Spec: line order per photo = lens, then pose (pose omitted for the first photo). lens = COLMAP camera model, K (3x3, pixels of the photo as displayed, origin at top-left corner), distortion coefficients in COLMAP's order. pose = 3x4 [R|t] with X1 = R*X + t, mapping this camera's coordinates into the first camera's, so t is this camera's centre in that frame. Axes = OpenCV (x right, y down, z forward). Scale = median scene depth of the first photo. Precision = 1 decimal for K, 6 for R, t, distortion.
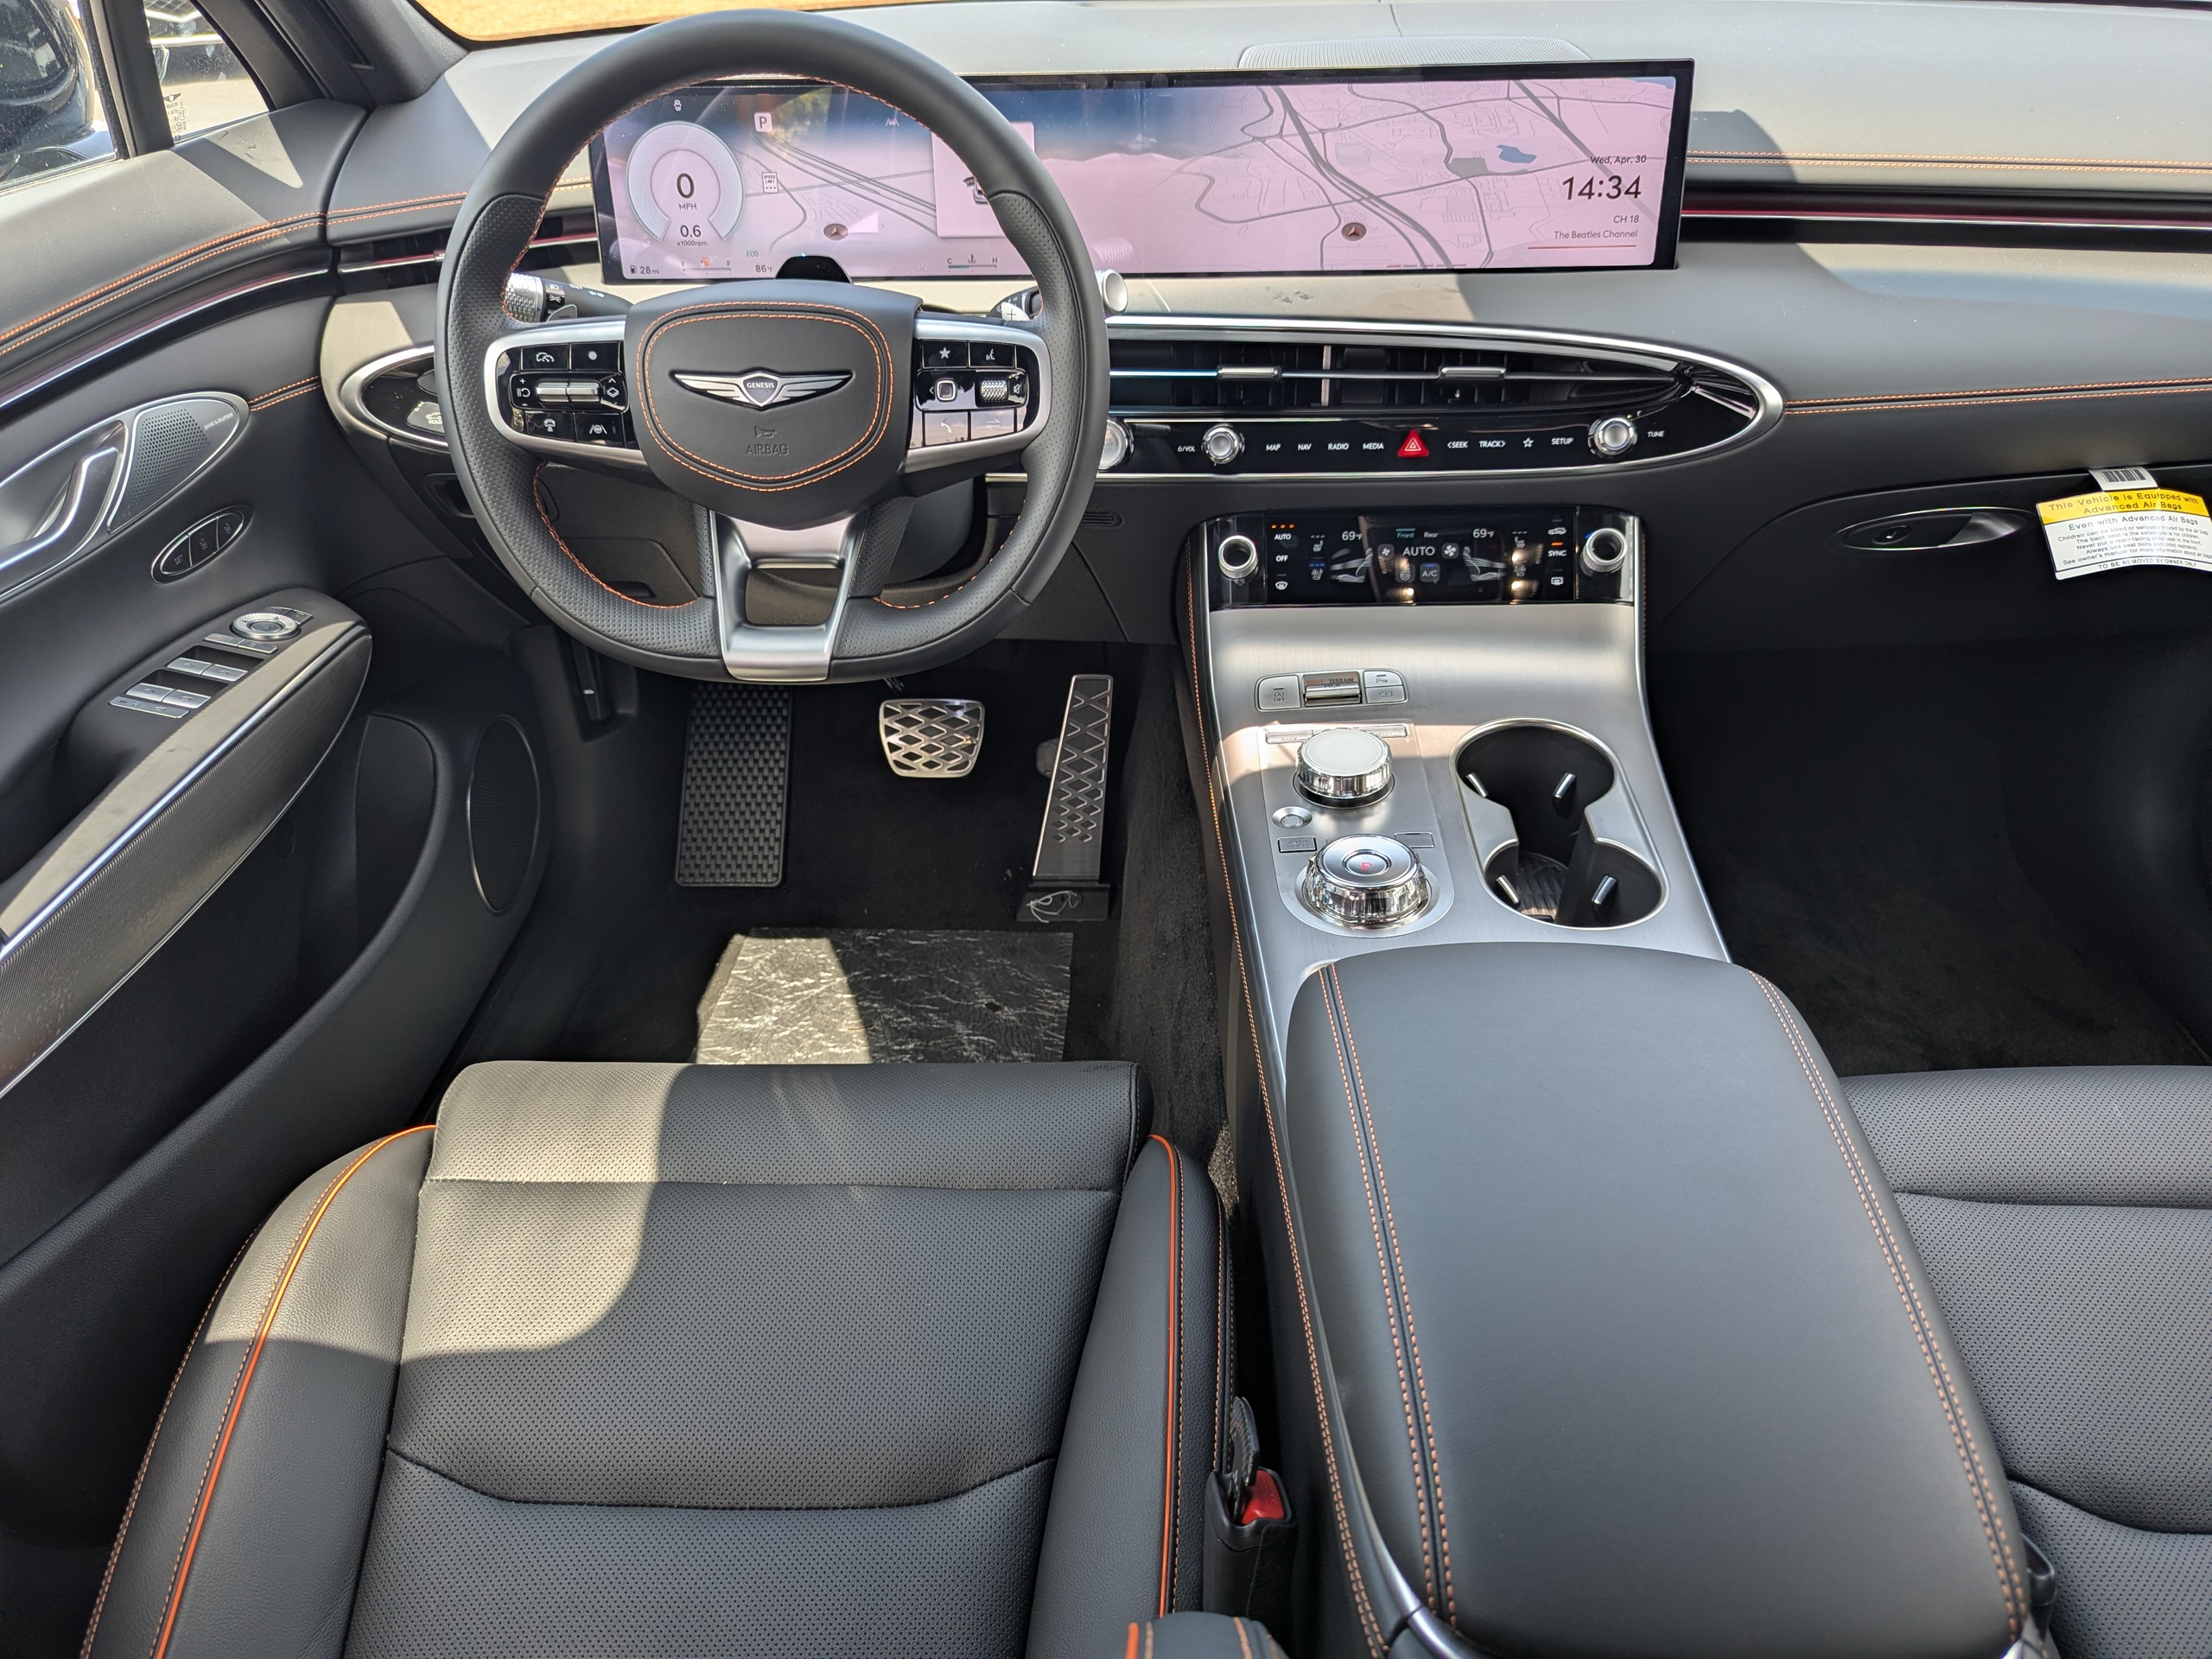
lens RADIAL K [[1562.0, 0, 1103.1], [0, 1562.0, 838.3], [0, 0, 1]] dist [0.029141, -0.050828]
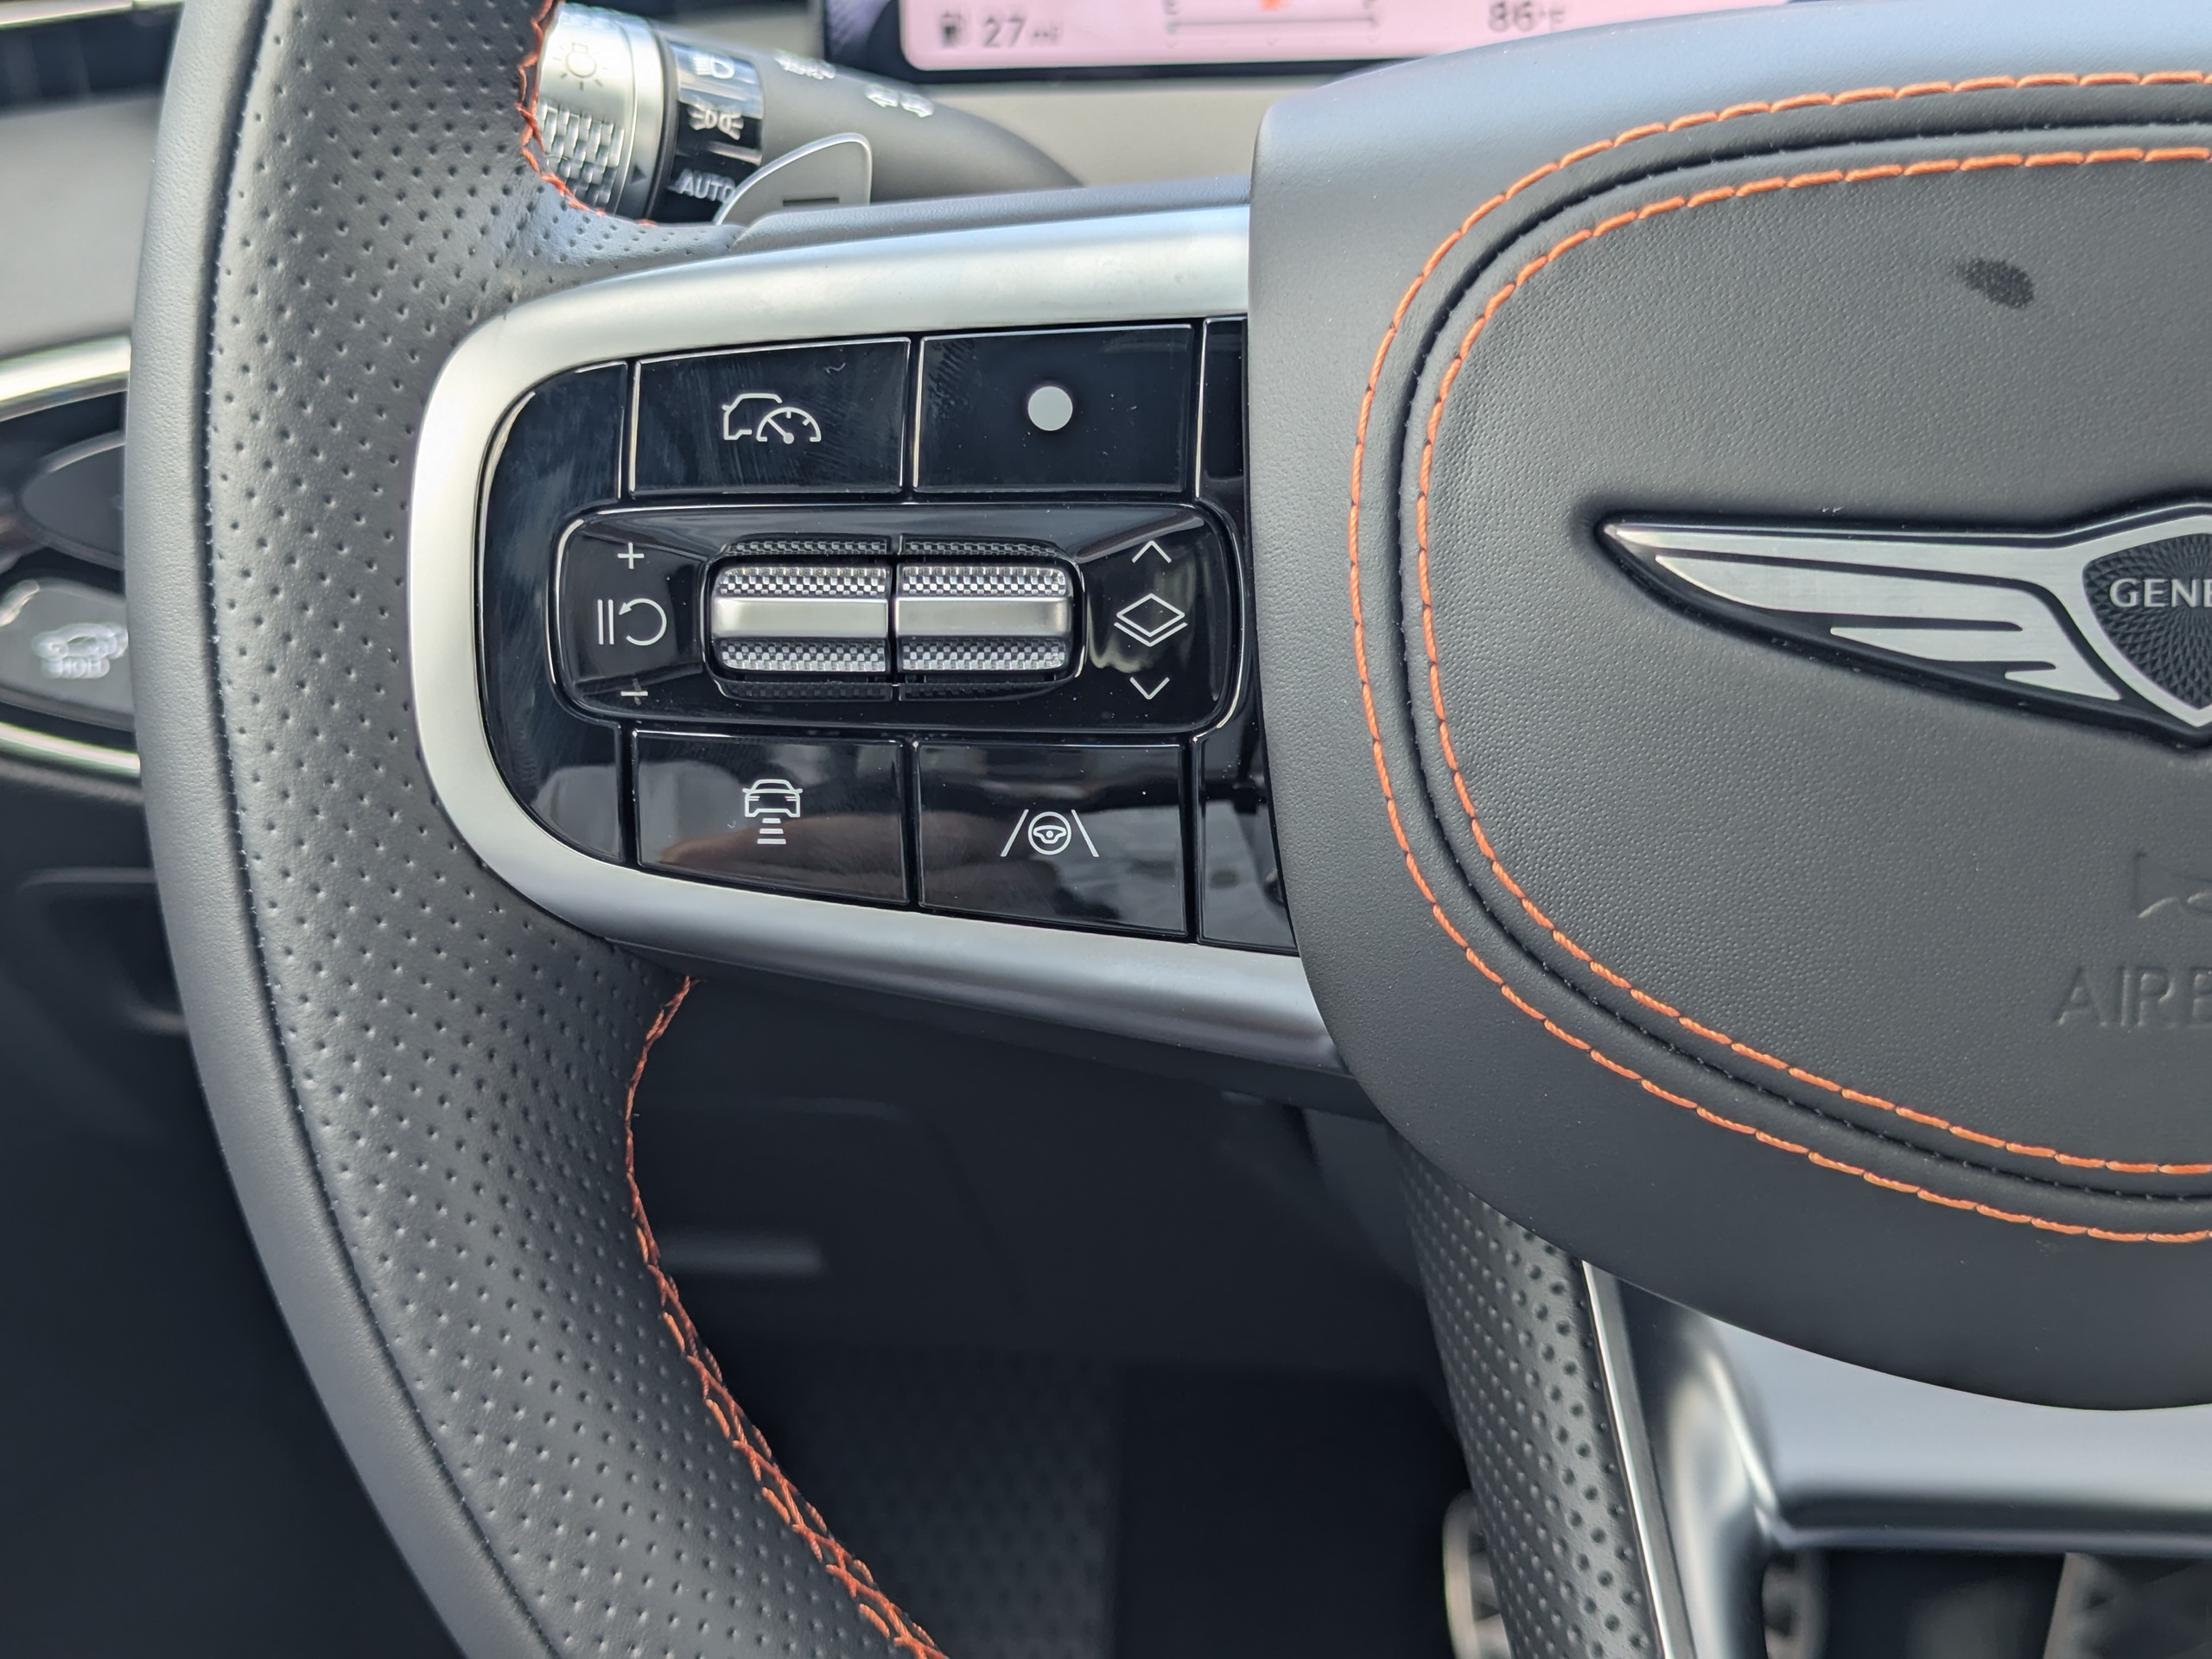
lens RADIAL K [[3255.3, 0, 1036.9], [0, 3255.3, 828.0], [0, 0, 1]] dist [-0.004750, -0.044243]
pose [[0.995584, 0.008505, -0.093491, -0.251220], [-0.022770, 0.988027, -0.152589, -0.180161], [0.091074, 0.154044, 0.983858, 0.569465]]
